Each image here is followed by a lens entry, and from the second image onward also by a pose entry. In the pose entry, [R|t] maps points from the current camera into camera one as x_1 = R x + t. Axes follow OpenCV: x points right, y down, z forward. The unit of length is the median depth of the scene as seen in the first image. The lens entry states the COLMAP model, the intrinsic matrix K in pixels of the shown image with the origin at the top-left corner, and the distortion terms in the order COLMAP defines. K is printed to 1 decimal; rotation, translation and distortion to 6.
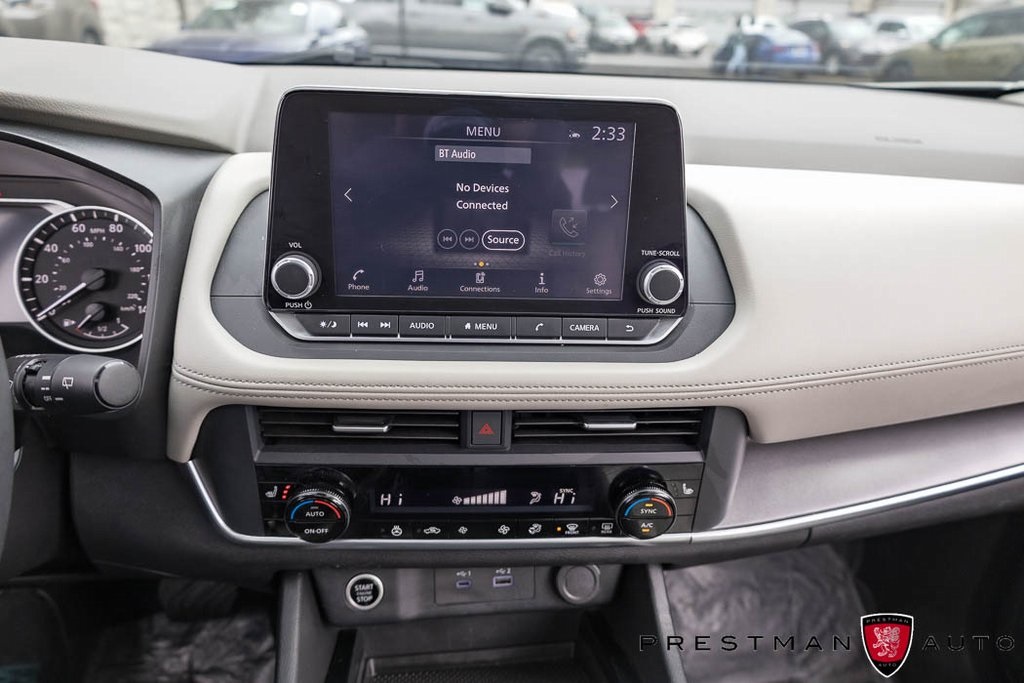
lens RADIAL K [[667.1, 0, 509.6], [0, 667.1, 345.5], [0, 0, 1]] dist [0.009336, -0.001127]
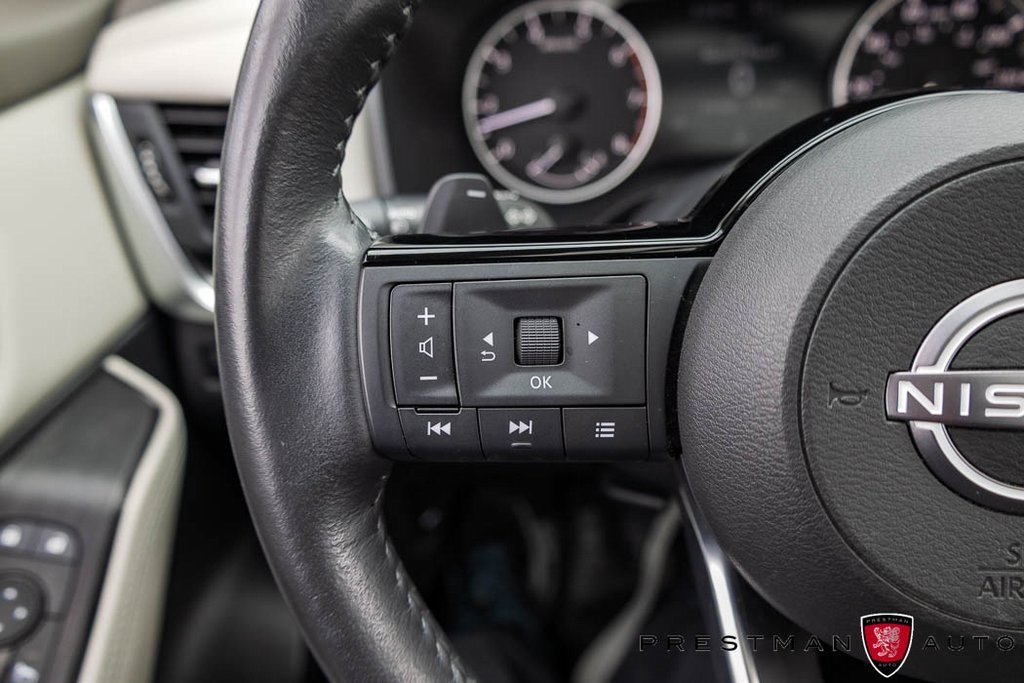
lens RADIAL K [[727.4, 0, 509.5], [0, 727.4, 336.8], [0, 0, 1]] dist [-0.026564, 0.017927]
pose [[0.976750, 0.017017, -0.213703, -0.988573], [0.018127, 0.986719, 0.161423, 0.042664], [0.213612, -0.161544, 0.963470, 0.096342]]
